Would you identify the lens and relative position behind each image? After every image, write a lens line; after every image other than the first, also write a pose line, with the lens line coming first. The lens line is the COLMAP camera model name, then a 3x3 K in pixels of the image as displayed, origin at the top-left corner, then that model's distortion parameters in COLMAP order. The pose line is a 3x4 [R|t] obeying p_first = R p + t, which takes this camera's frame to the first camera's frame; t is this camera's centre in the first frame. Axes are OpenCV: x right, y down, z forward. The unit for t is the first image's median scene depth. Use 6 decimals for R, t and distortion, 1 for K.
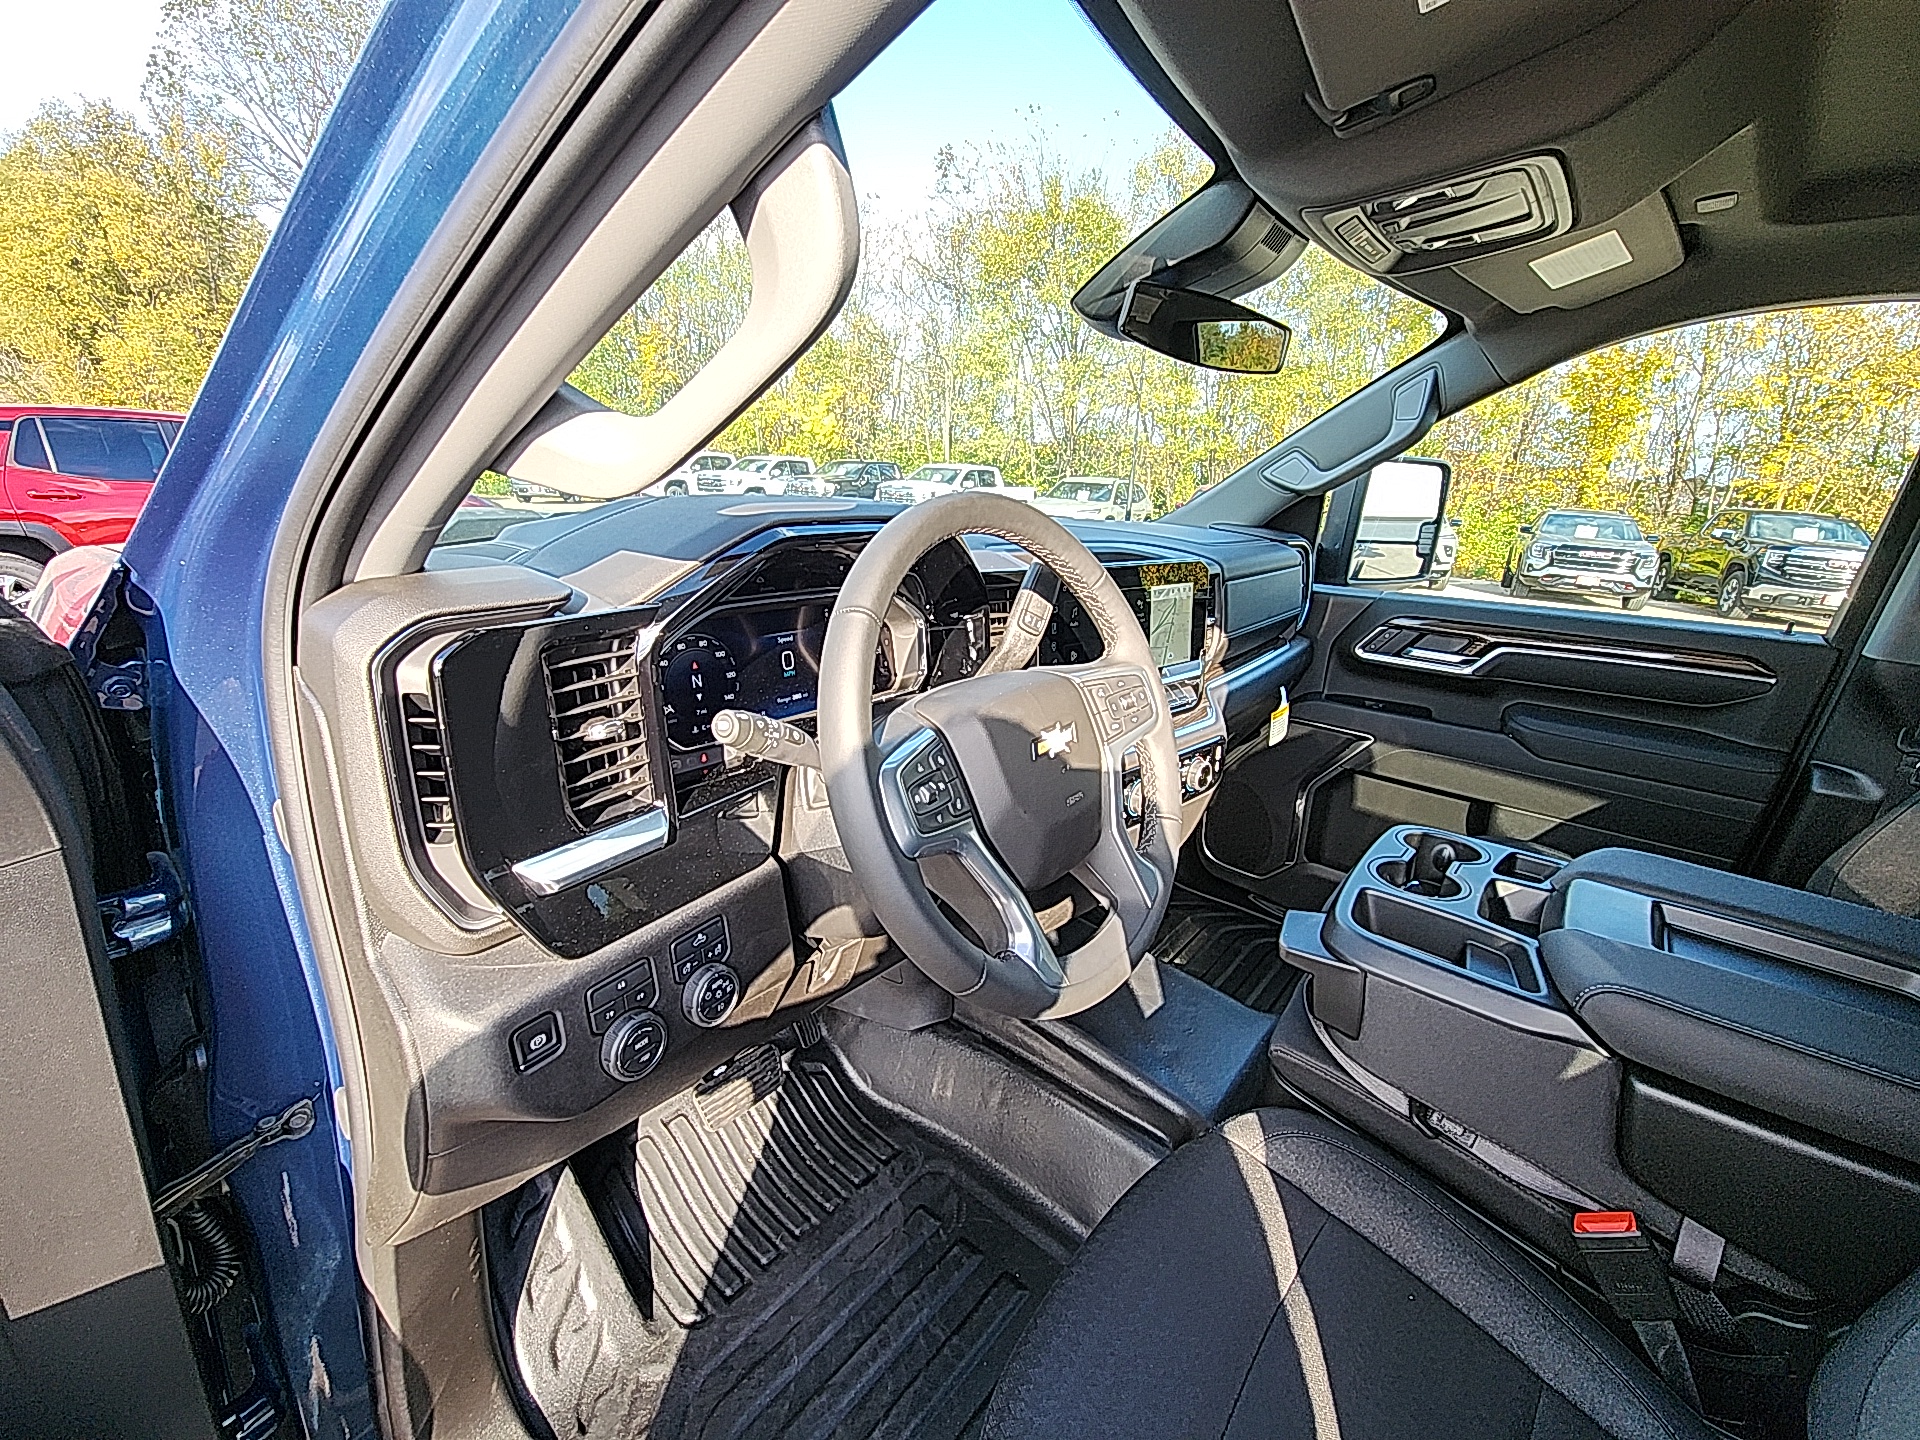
lens RADIAL K [[781.1, 0, 952.6], [0, 781.1, 709.3], [0, 0, 1]] dist [0.019603, -0.012361]
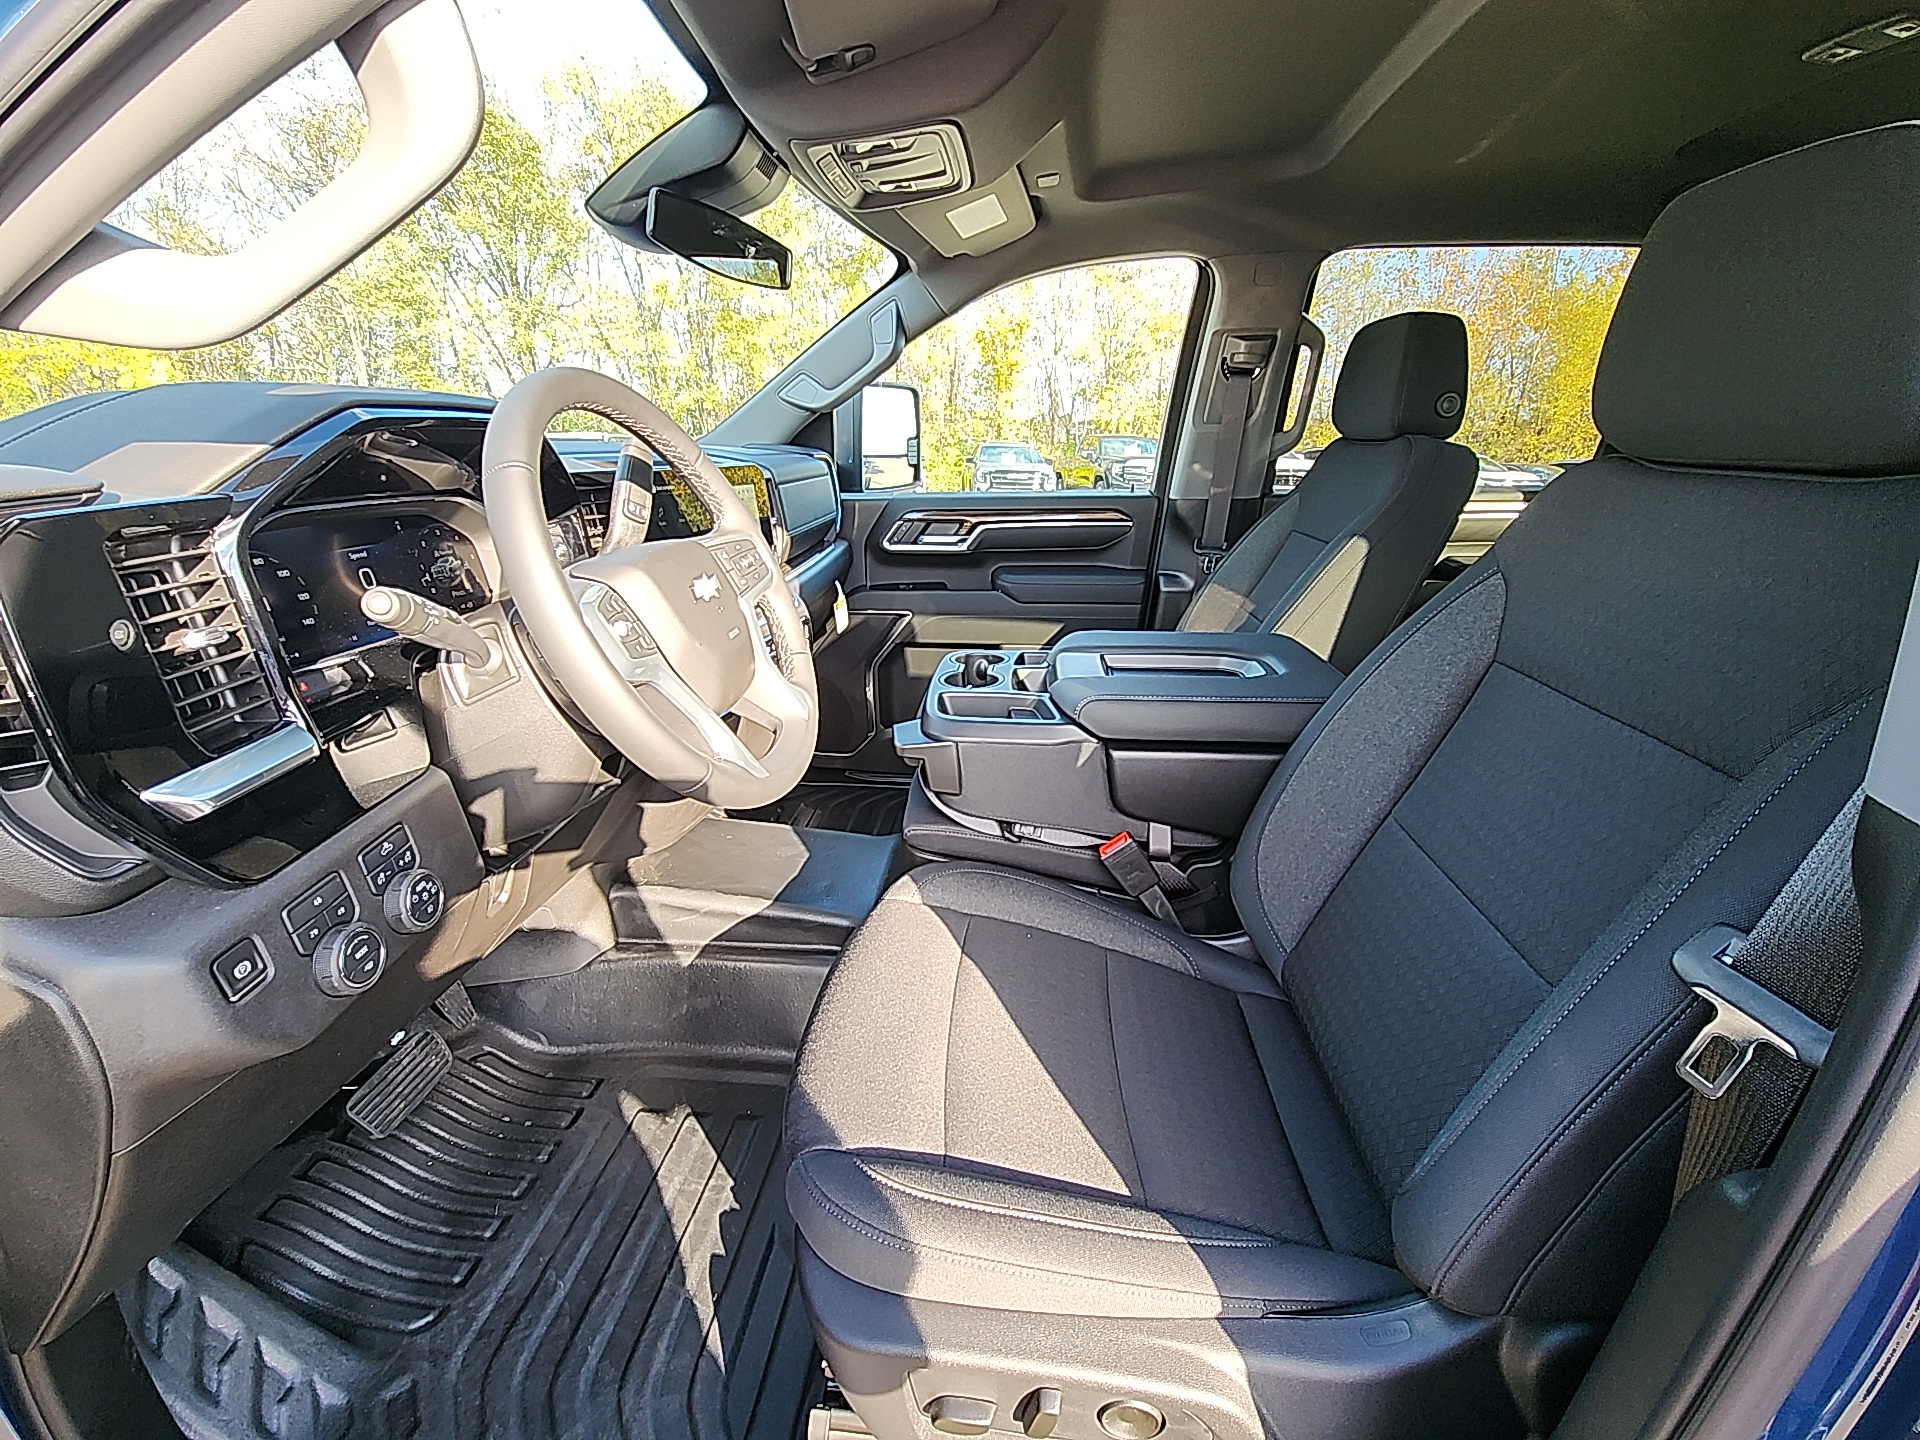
lens RADIAL K [[775.3, 0, 953.7], [0, 775.3, 710.4], [0, 0, 1]] dist [0.008700, -0.003983]
pose [[0.822919, -0.228834, 0.520037, -0.116006], [0.198183, 0.973427, 0.114731, 0.088166], [-0.532473, 0.008649, 0.846403, -0.094708]]
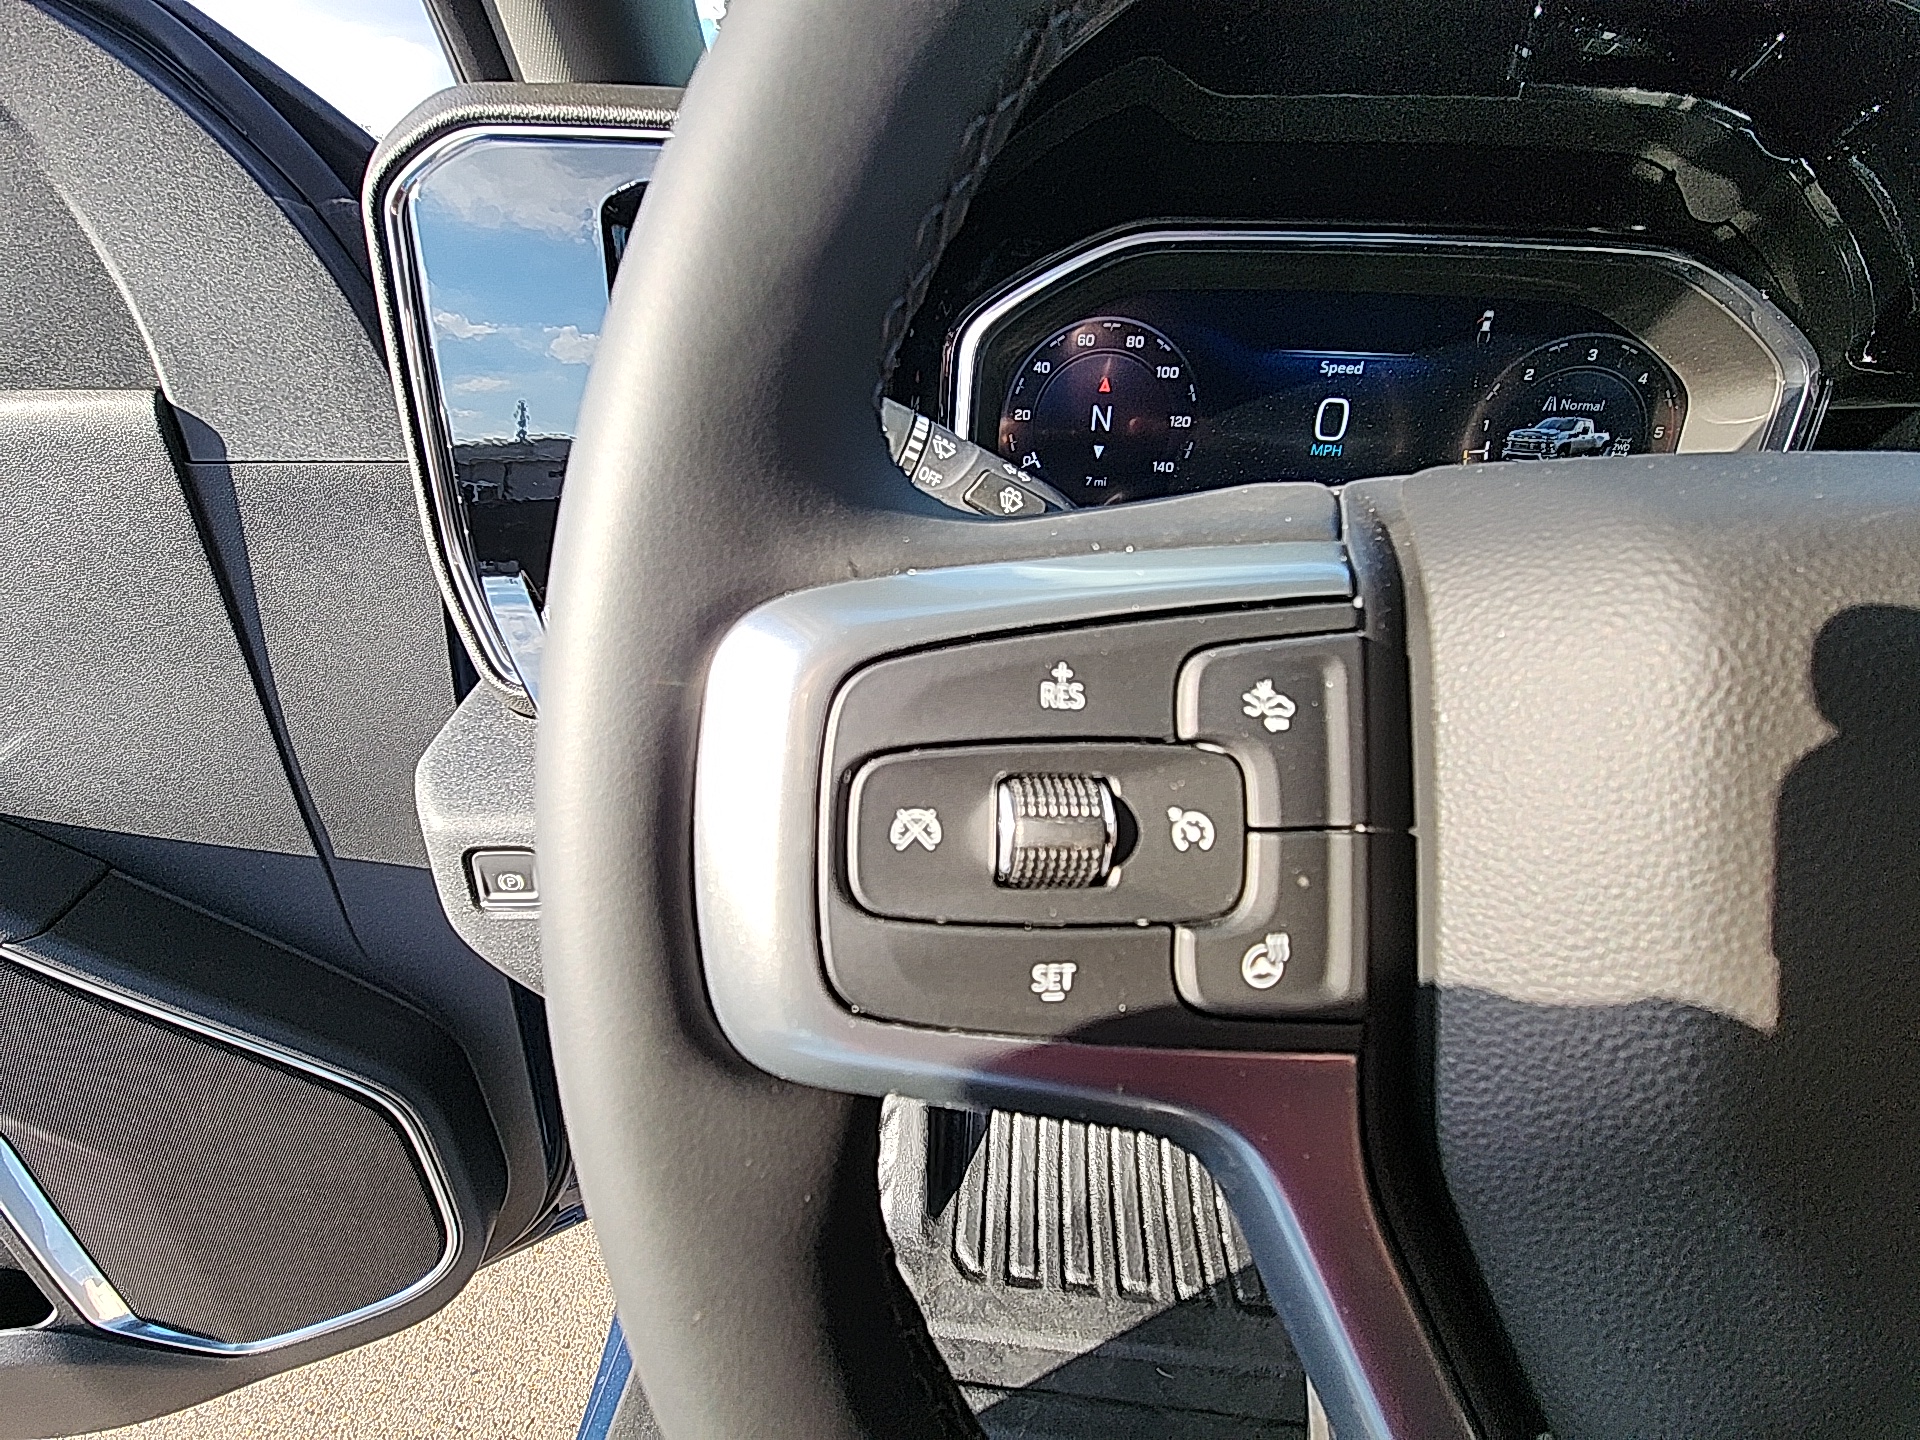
lens RADIAL K [[775.3, 0, 953.7], [0, 775.3, 710.4], [0, 0, 1]] dist [0.008700, -0.003983]
pose [[0.577626, 0.364858, -0.730223, 0.039623], [-0.237546, 0.930968, 0.277256, 0.016307], [0.780974, 0.013311, 0.624422, 0.410475]]
